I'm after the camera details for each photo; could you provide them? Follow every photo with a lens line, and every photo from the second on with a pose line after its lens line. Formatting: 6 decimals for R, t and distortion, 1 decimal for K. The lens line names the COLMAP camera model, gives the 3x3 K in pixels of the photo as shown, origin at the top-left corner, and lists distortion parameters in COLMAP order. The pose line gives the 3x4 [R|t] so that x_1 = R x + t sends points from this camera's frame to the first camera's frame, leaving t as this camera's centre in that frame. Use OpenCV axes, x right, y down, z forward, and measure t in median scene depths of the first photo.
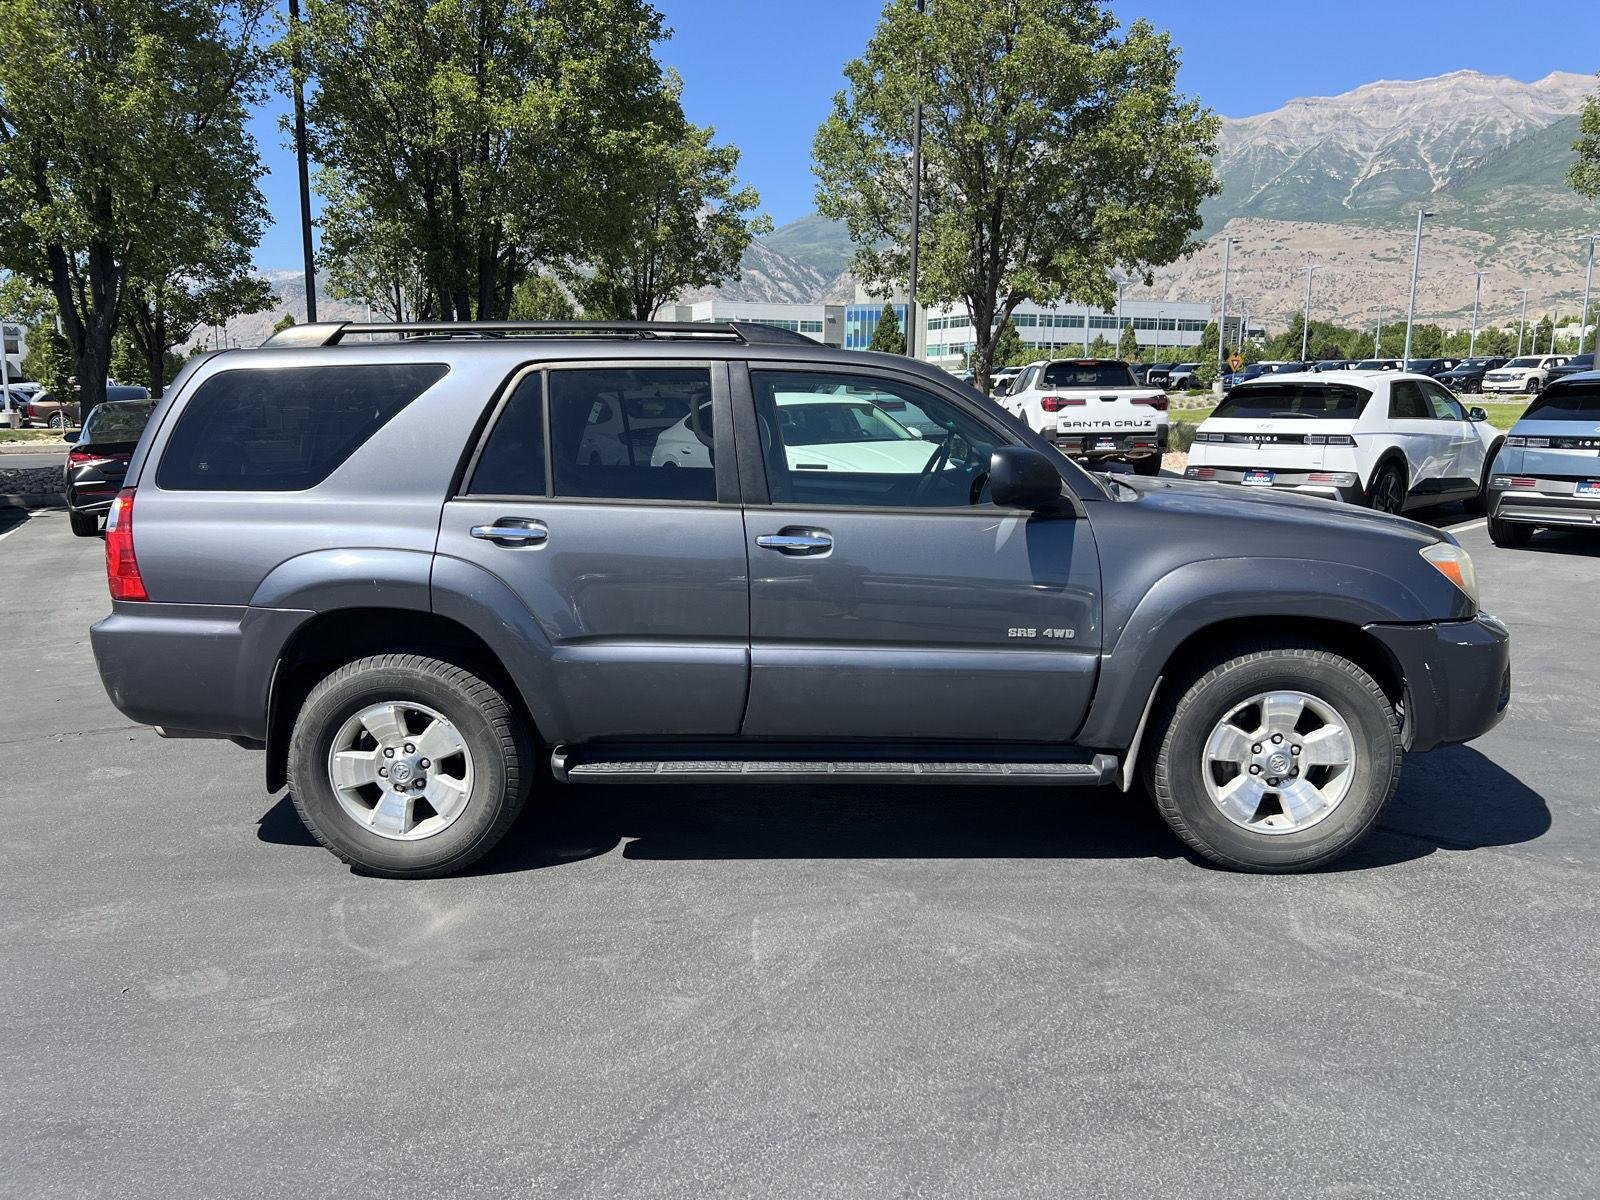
lens RADIAL K [[1258.0, 0, 800.0], [0, 1258.0, 600.0], [0, 0, 1]] dist [0.043393, -0.064127]
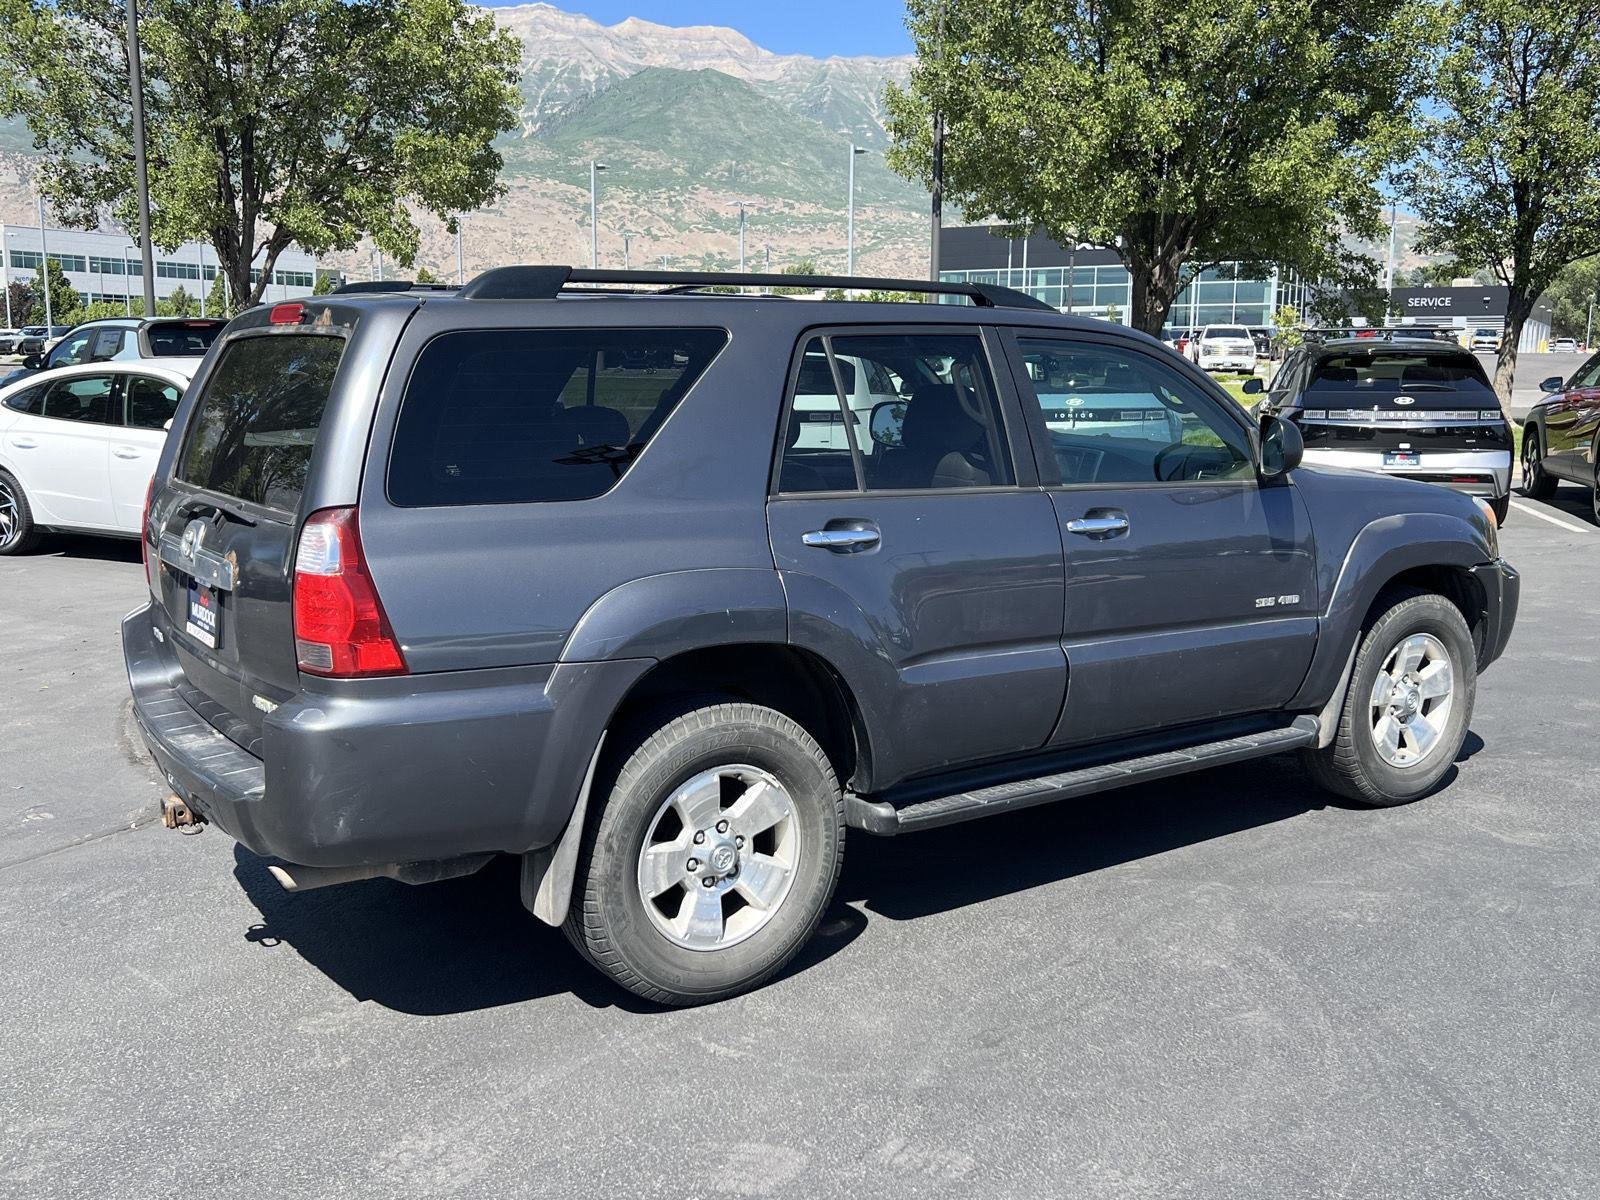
lens RADIAL K [[1585.3, 0, 800.0], [0, 1585.3, 600.0], [0, 0, 1]] dist [0.063620, -0.120040]
pose [[0.798270, -0.086740, 0.596022, -0.840789], [0.095841, 0.995260, 0.016480, -0.030947], [-0.594626, 0.043968, 0.802799, 0.196833]]
